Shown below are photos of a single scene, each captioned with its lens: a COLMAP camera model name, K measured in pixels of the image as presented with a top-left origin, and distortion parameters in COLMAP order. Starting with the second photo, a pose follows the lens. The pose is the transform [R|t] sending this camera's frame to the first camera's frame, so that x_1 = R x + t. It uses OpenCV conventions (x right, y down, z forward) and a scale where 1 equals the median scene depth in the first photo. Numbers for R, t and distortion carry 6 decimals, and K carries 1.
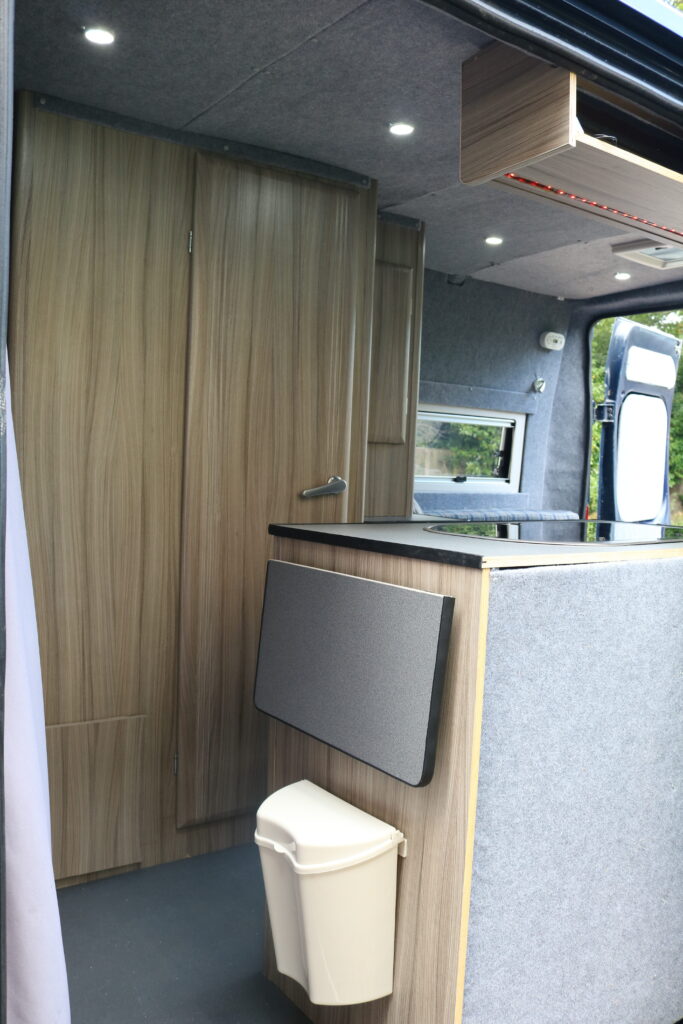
lens RADIAL K [[859.1, 0, 346.4], [0, 859.1, 513.5], [0, 0, 1]] dist [-0.133838, 0.120364]
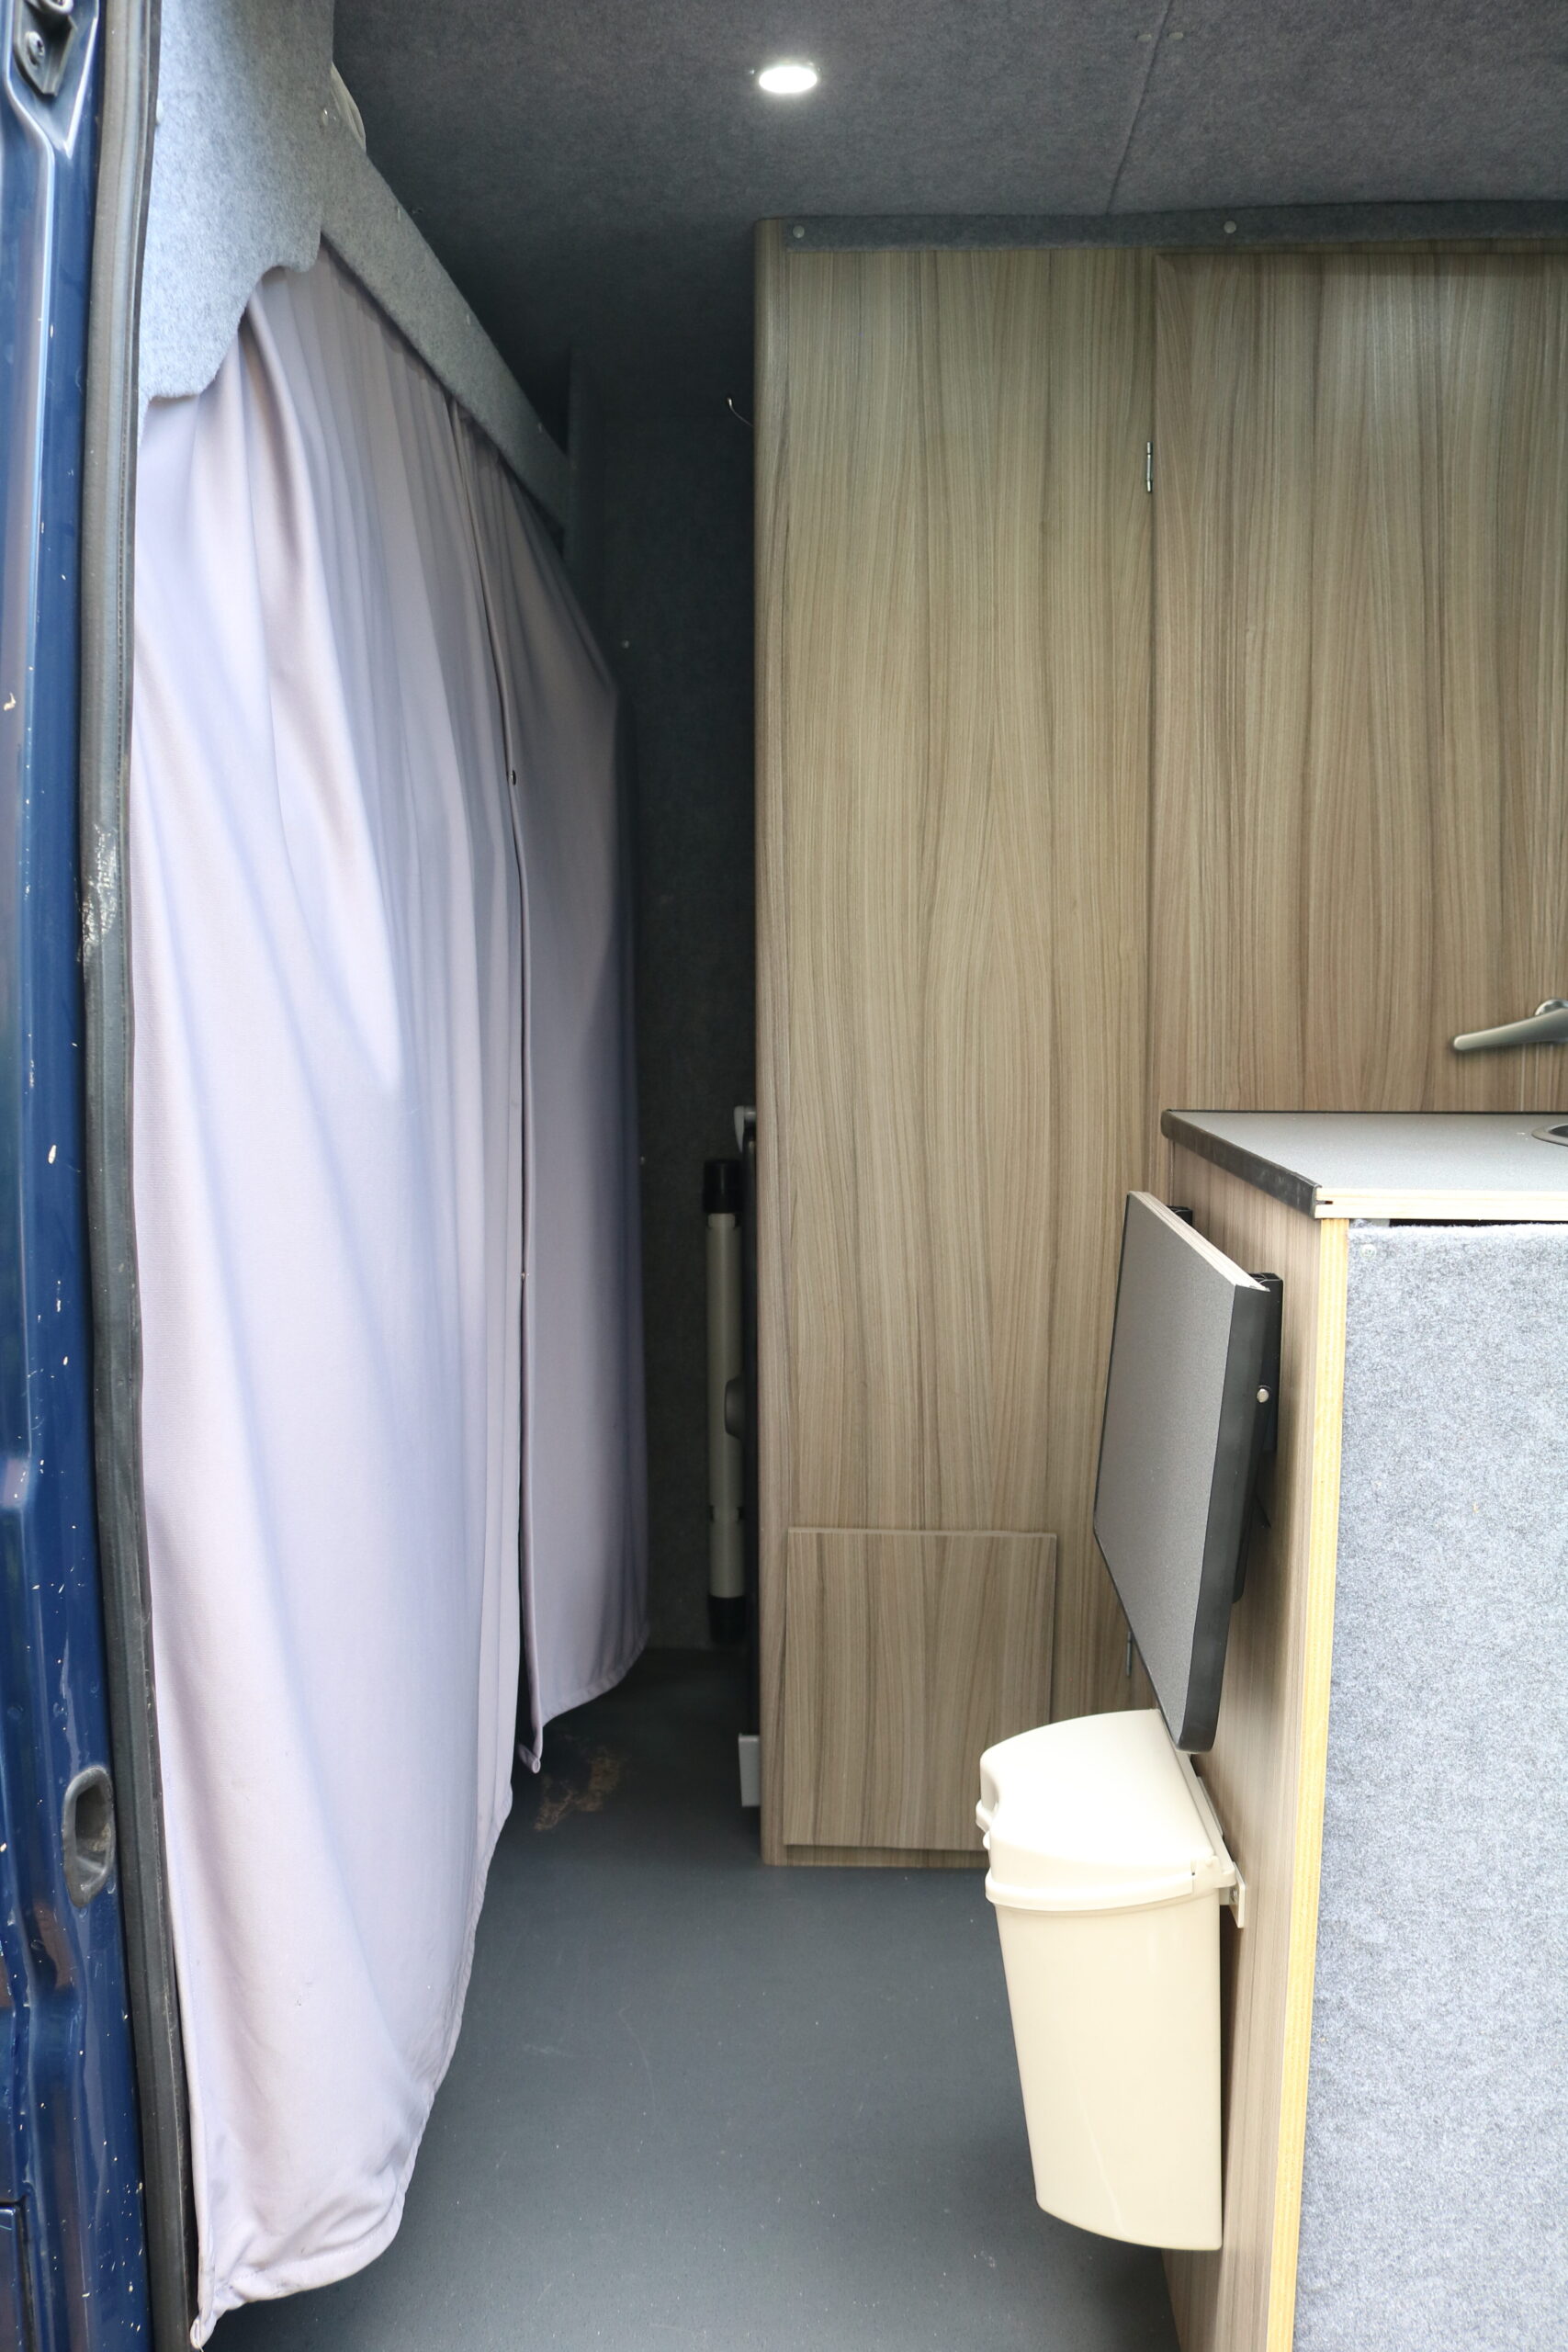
lens RADIAL K [[1972.9, 0, 795.3], [0, 1972.9, 1179.6], [0, 0, 1]] dist [-0.133838, 0.120364]
pose [[0.790018, 0.029973, -0.612350, 0.302151], [-0.007660, 0.999209, 0.039026, 0.008270], [0.613035, -0.026141, 0.789623, 0.094456]]
